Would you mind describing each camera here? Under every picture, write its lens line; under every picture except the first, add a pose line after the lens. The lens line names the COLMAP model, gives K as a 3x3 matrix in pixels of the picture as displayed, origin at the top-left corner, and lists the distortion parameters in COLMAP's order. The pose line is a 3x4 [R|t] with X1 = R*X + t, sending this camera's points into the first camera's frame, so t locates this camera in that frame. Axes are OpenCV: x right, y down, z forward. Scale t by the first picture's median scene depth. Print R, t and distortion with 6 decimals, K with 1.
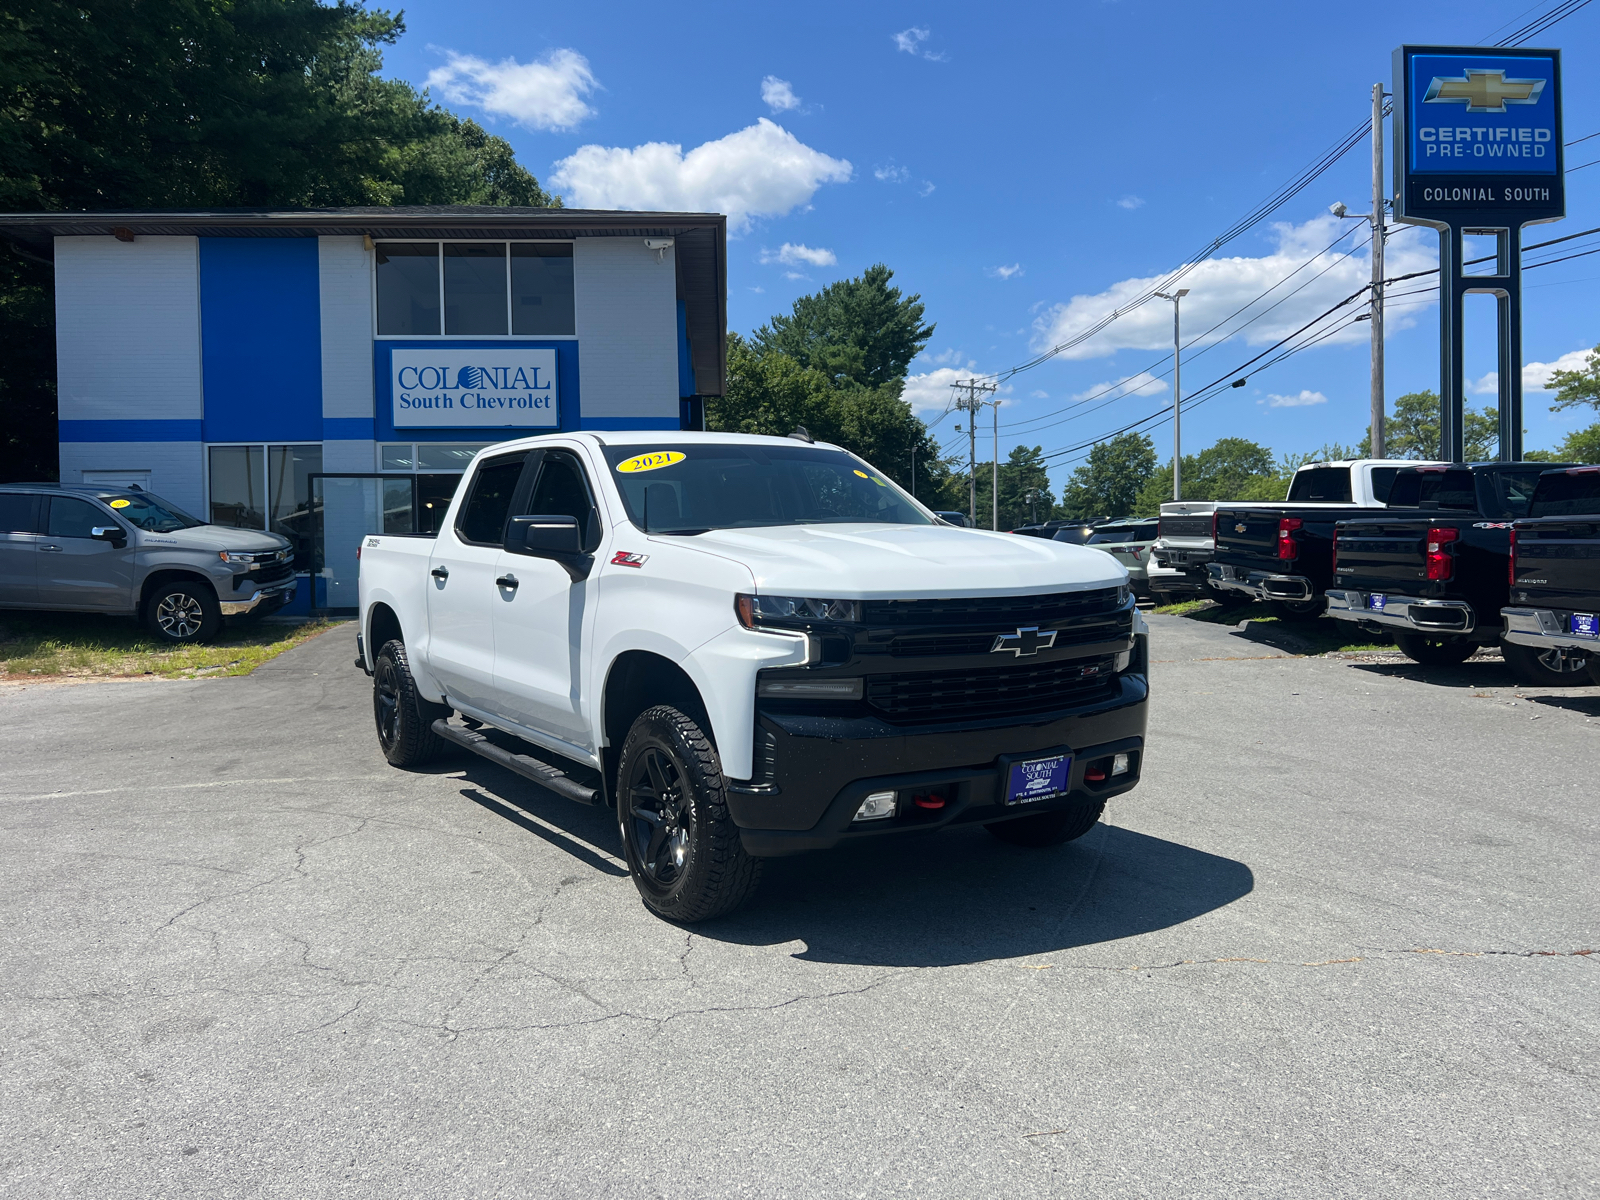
lens RADIAL K [[1213.3, 0, 796.4], [0, 1213.3, 611.2], [0, 0, 1]] dist [0.050673, -0.061399]
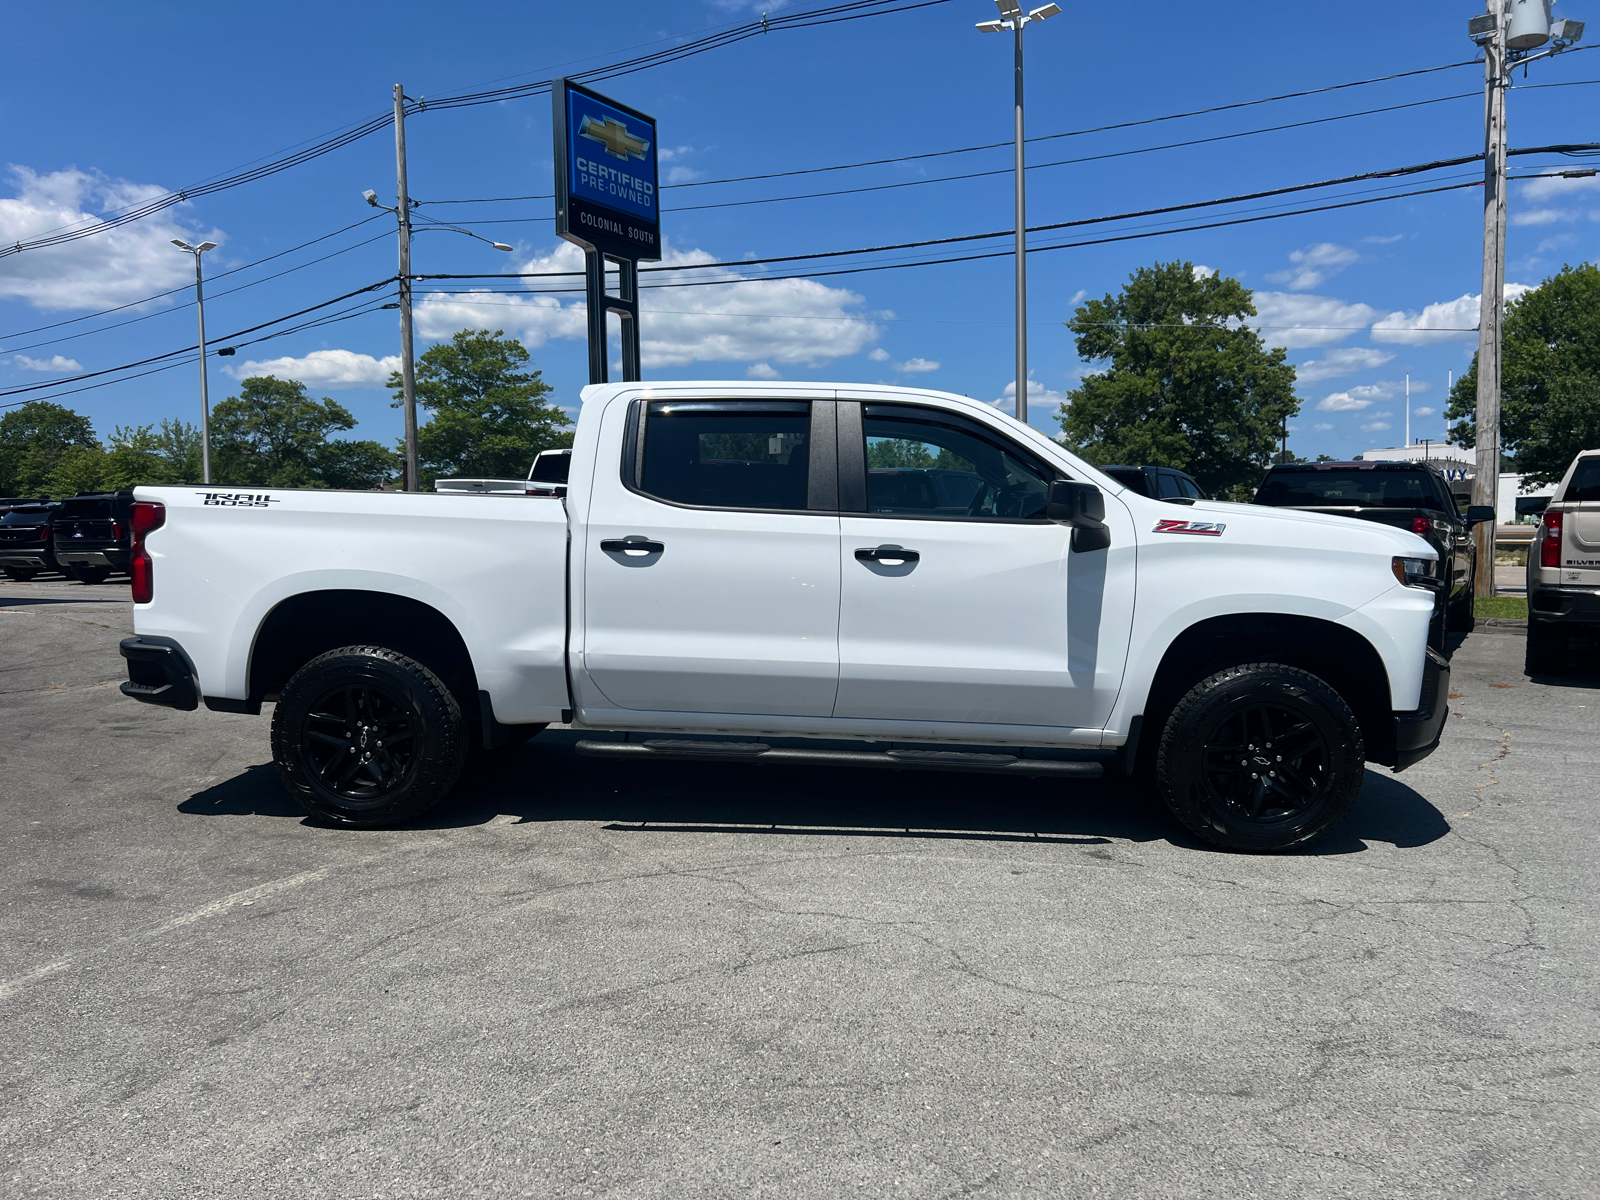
lens RADIAL K [[1213.3, 0, 796.4], [0, 1213.3, 611.2], [0, 0, 1]] dist [0.050673, -0.061399]
pose [[0.604795, -0.042952, 0.795222, -0.281638], [0.029696, 0.999066, 0.031378, -0.003423], [-0.795827, 0.004638, 0.605506, 0.153349]]
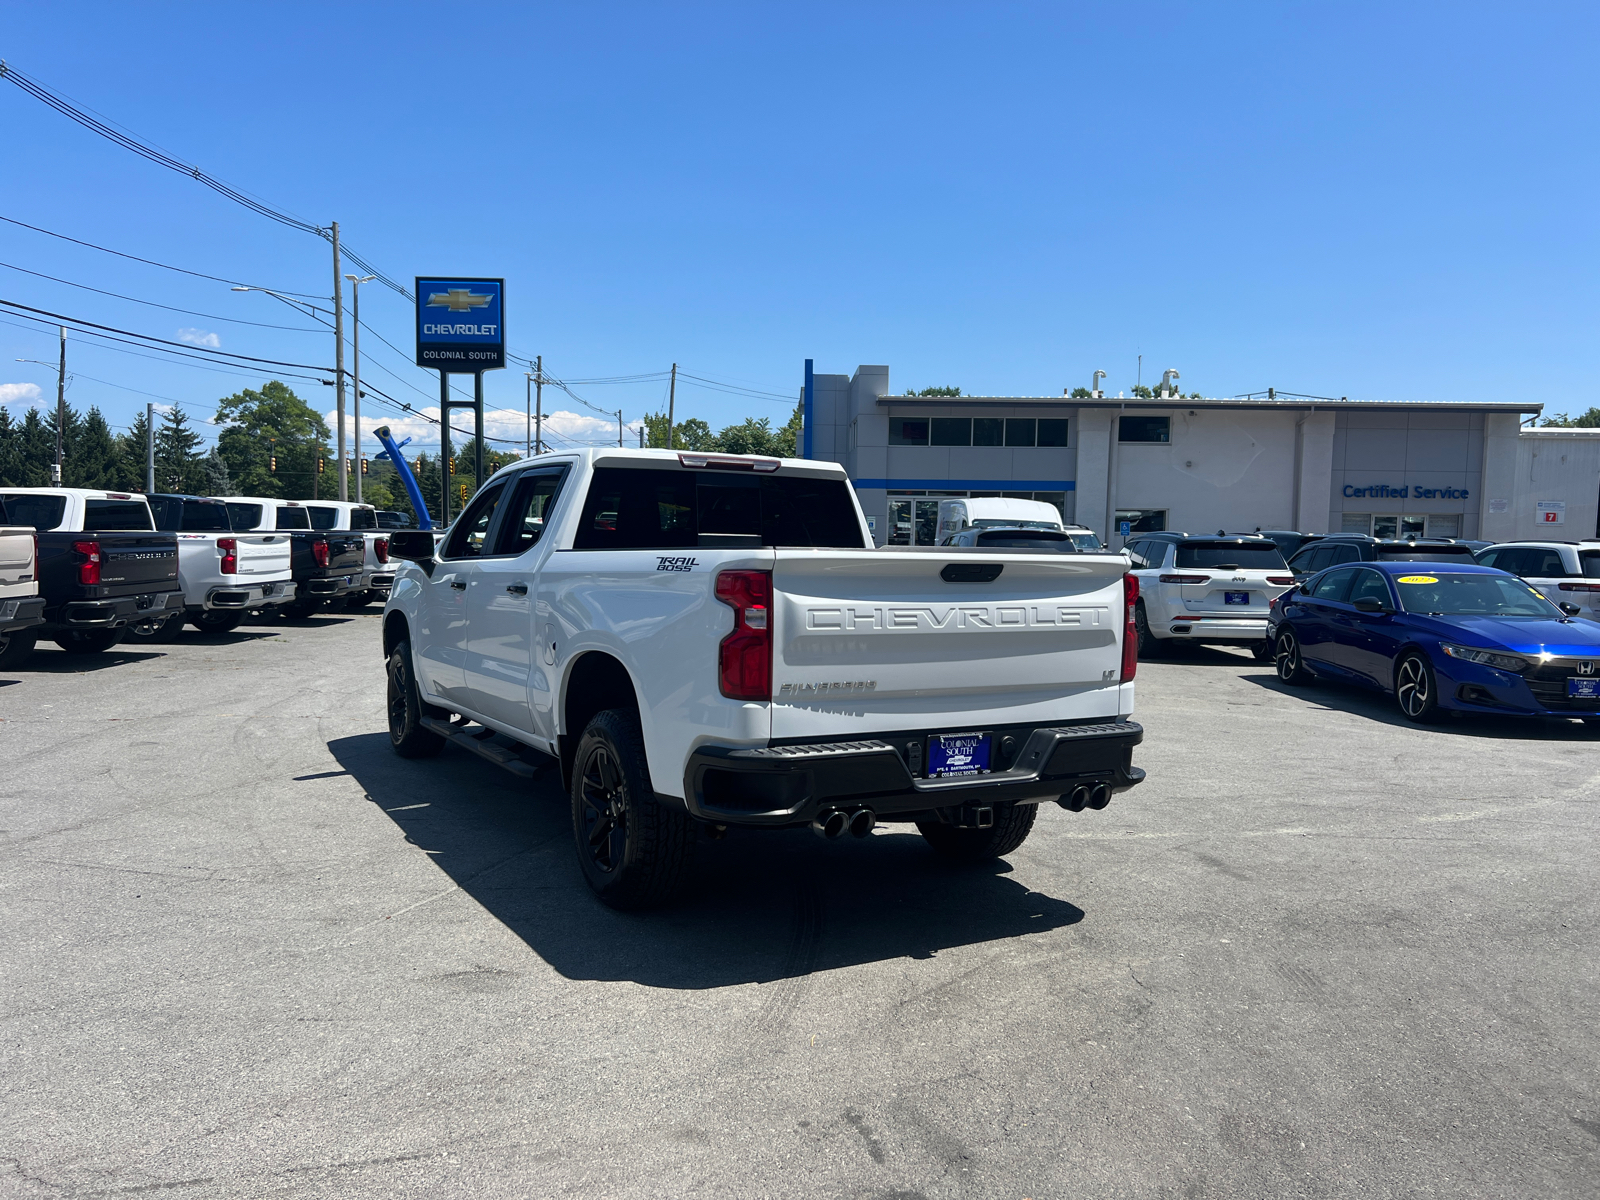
lens RADIAL K [[1213.3, 0, 796.4], [0, 1213.3, 611.2], [0, 0, 1]] dist [0.050673, -0.061399]
pose [[-0.998100, -0.004067, 0.061486, -0.100789], [0.003057, 0.993323, 0.115327, -0.044615], [-0.061544, 0.115295, -0.991423, 0.685007]]
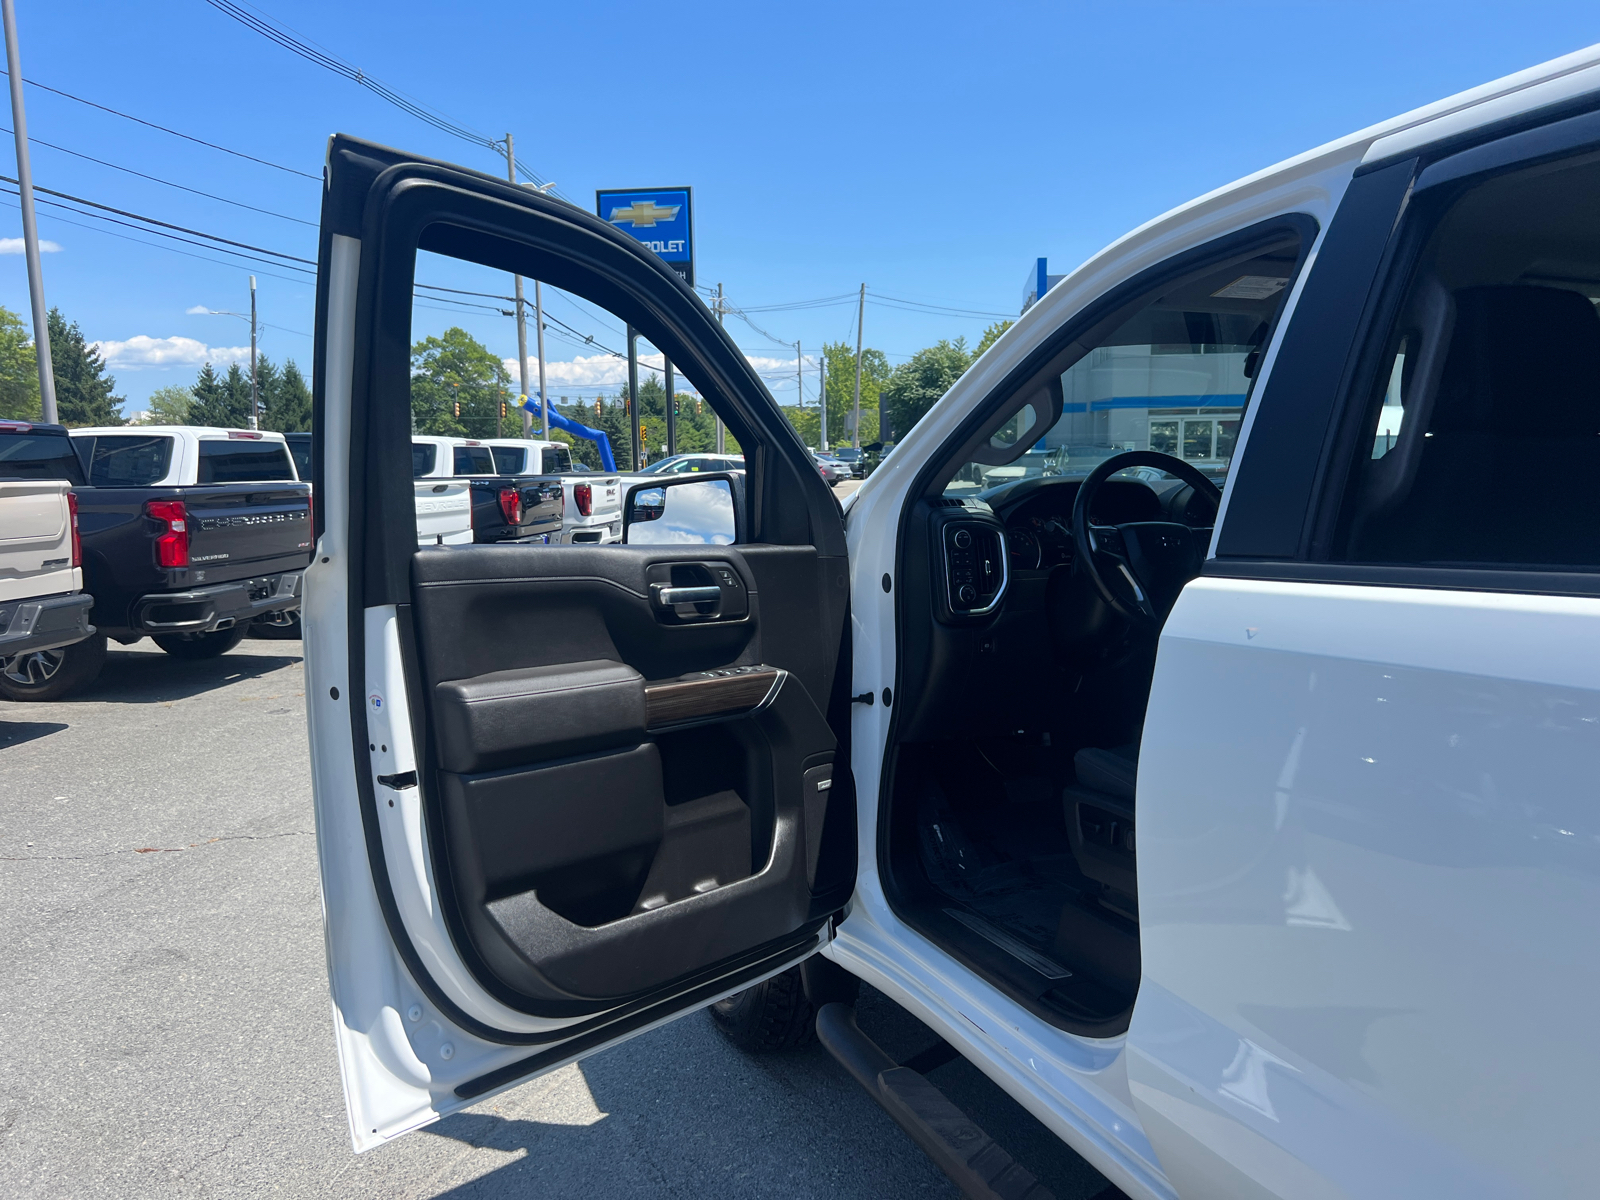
lens RADIAL K [[1216.2, 0, 795.2], [0, 1216.2, 619.0], [0, 0, 1]] dist [0.033277, -0.052919]
pose [[-0.979839, 0.001709, 0.199780, 0.018037], [0.036593, 0.984582, 0.171053, -0.031614], [-0.196407, 0.174915, -0.964795, 0.432581]]
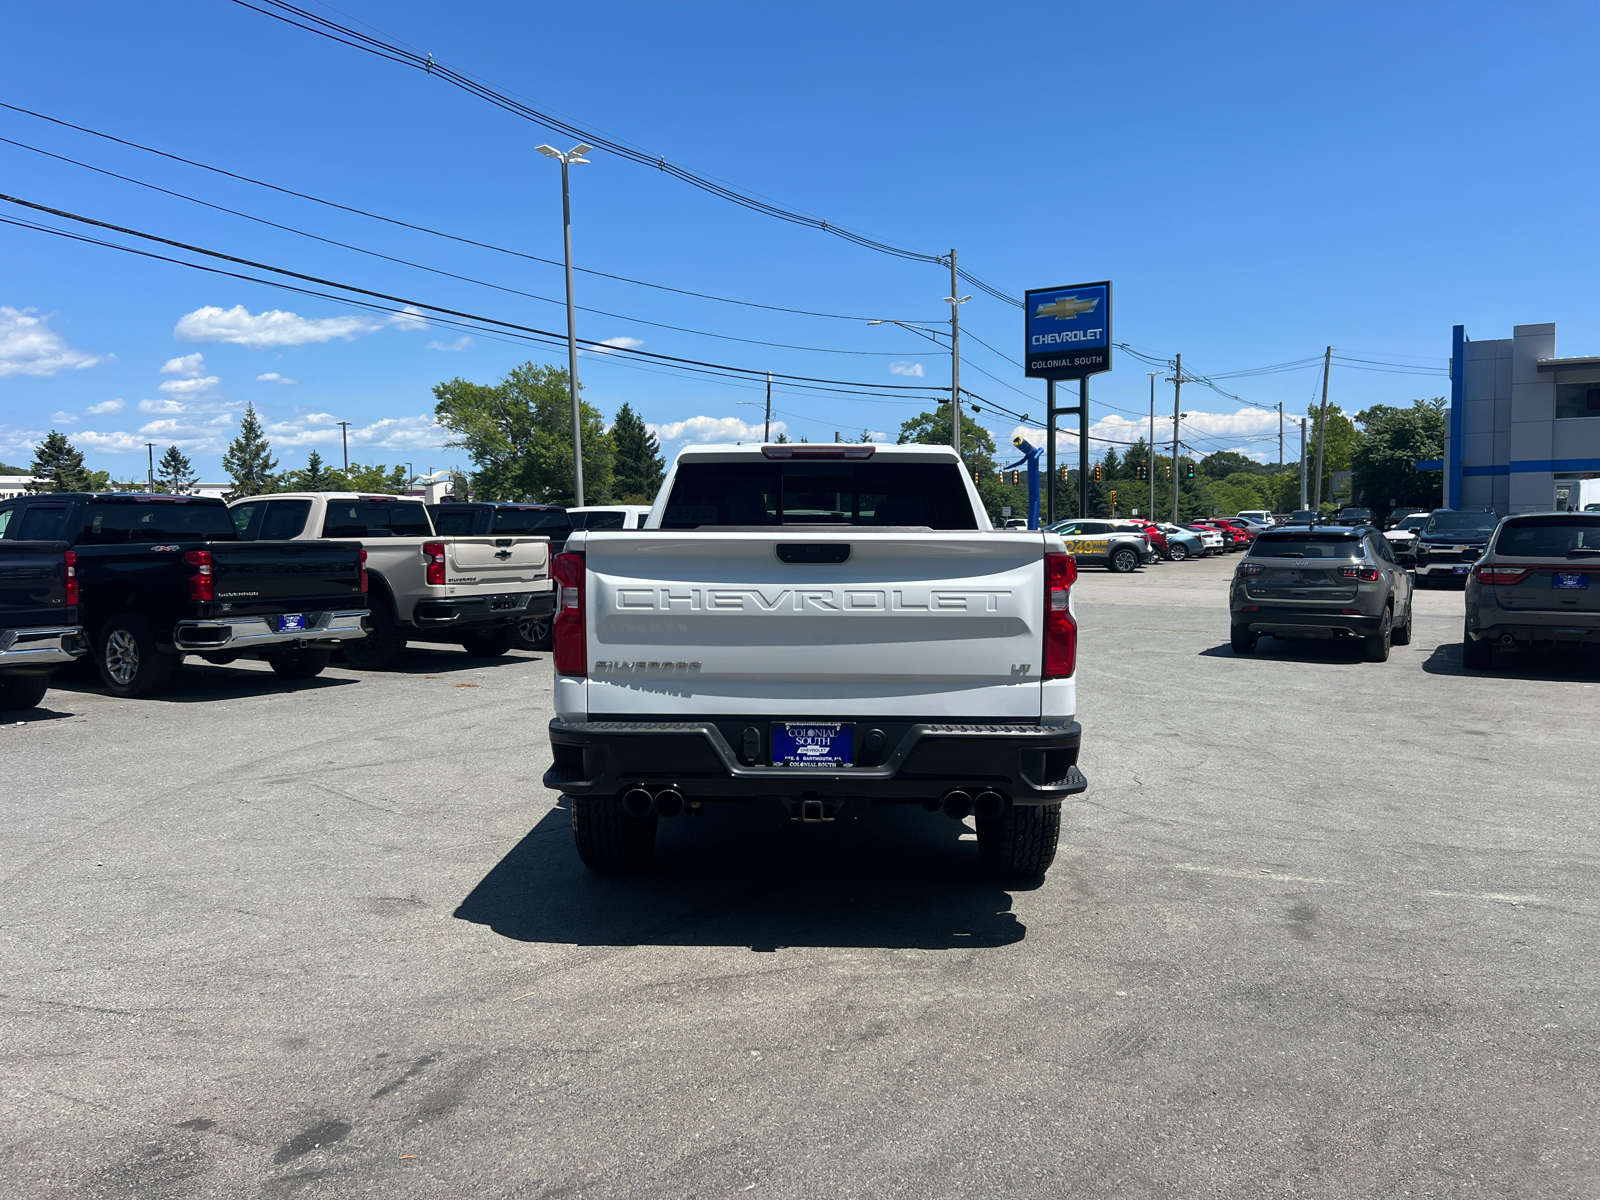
lens RADIAL K [[1208.0, 0, 789.6], [0, 1208.0, 609.3], [0, 0, 1]] dist [0.066717, -0.088546]
pose [[-0.819586, -0.013788, 0.572790, -0.237651], [0.049445, 0.994279, 0.094684, -0.036147], [-0.570819, 0.105923, -0.814215, 0.635668]]
